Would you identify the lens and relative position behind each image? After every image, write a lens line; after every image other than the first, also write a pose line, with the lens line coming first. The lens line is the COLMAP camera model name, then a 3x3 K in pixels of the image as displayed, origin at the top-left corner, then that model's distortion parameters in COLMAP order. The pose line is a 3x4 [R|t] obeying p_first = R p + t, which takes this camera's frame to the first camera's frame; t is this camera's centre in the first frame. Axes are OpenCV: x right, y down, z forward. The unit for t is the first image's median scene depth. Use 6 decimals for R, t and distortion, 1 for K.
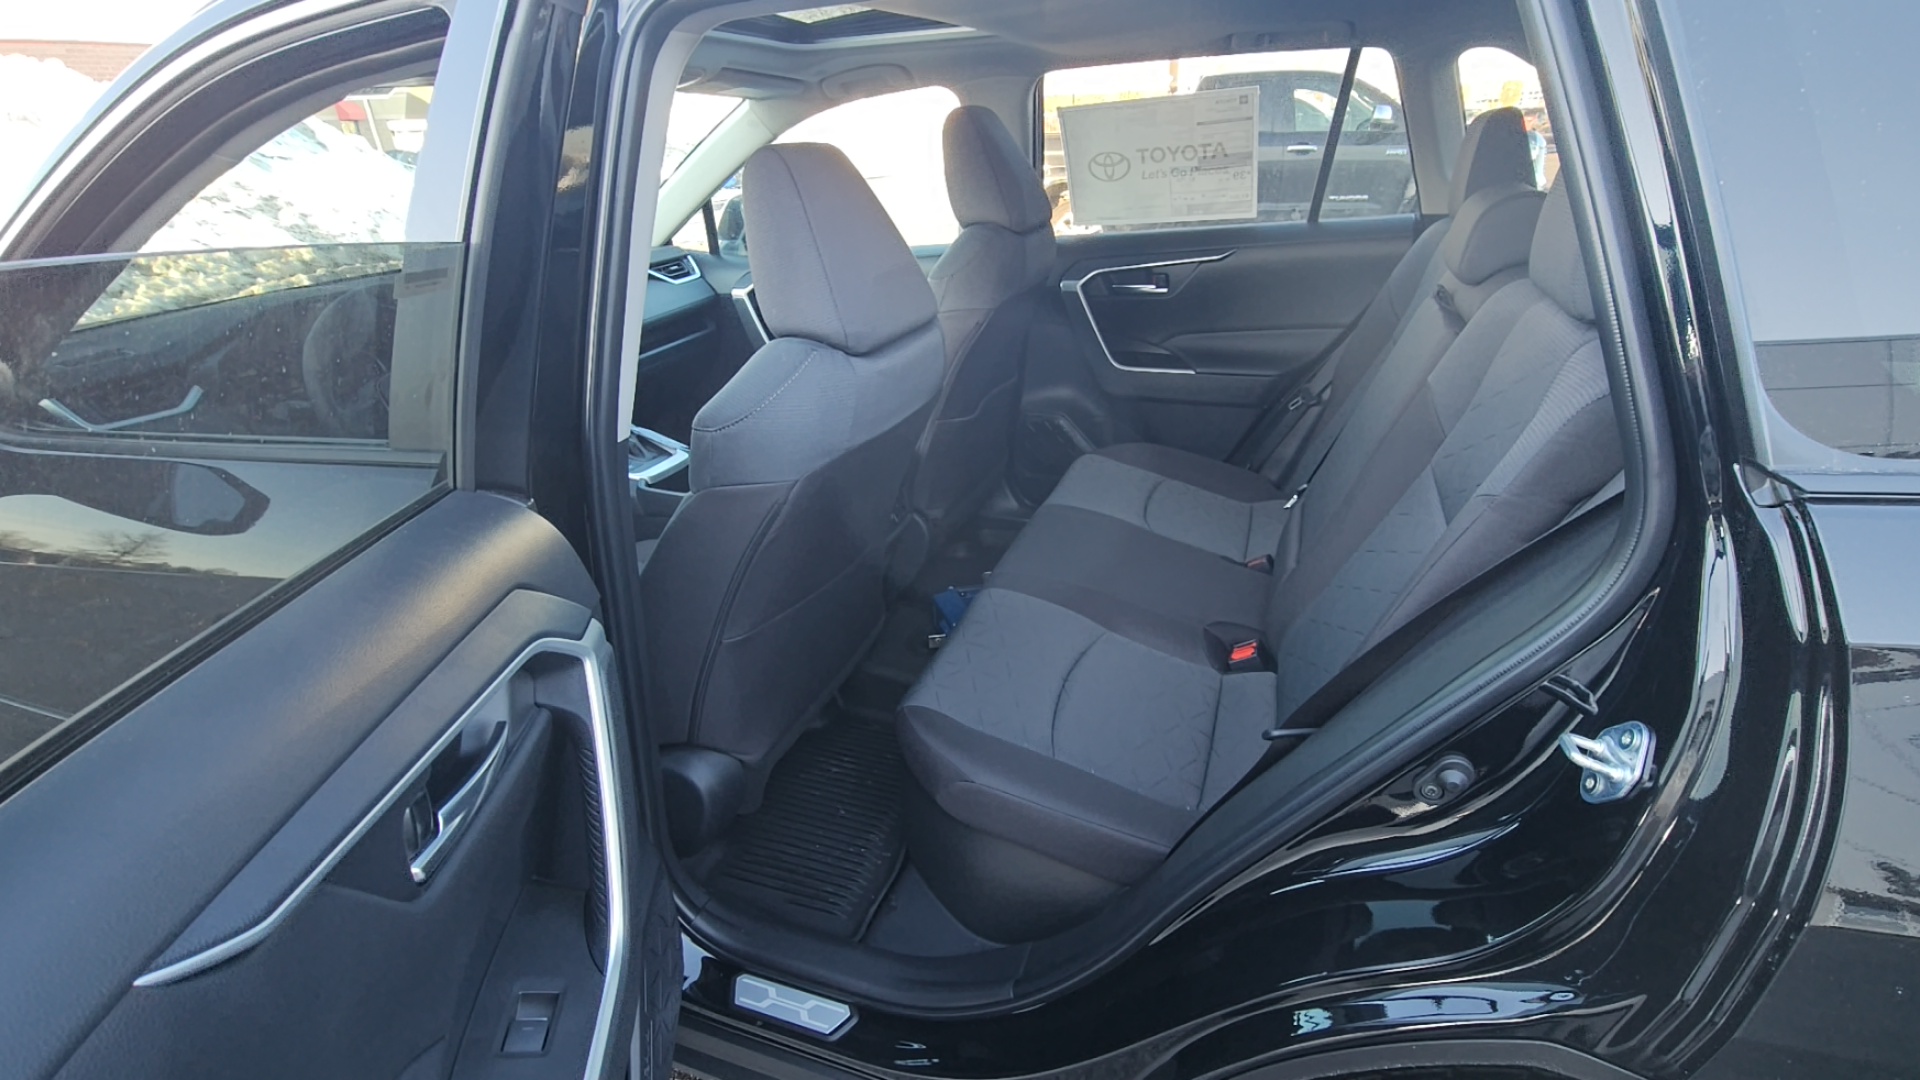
lens RADIAL K [[856.6, 0, 972.9], [0, 856.6, 527.8], [0, 0, 1]] dist [0.009513, -0.007645]
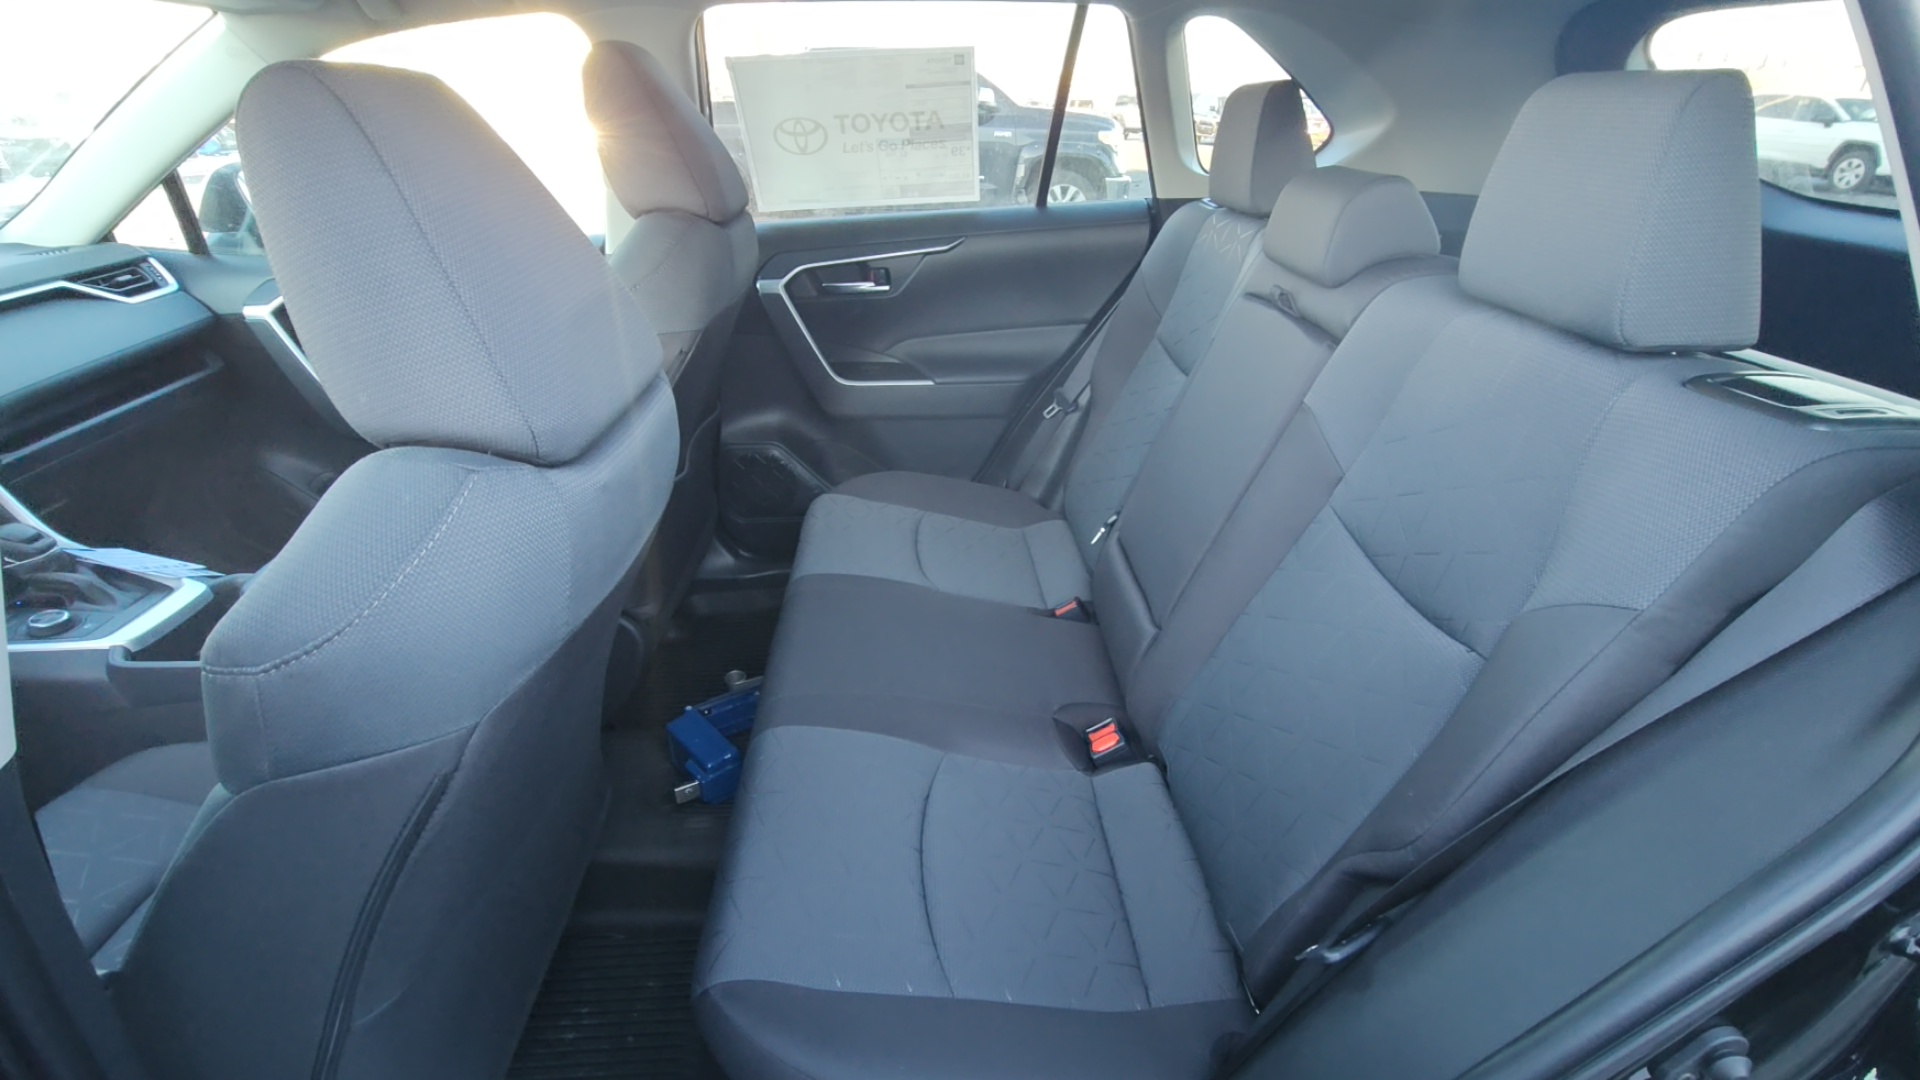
lens RADIAL K [[856.8, 0, 982.3], [0, 856.8, 535.2], [0, 0, 1]] dist [0.000212, -0.002138]
pose [[0.908473, -0.149743, 0.390198, -0.055663], [0.137628, 0.988725, 0.059002, -0.077499], [-0.394634, 0.000100, 0.918838, 0.201154]]
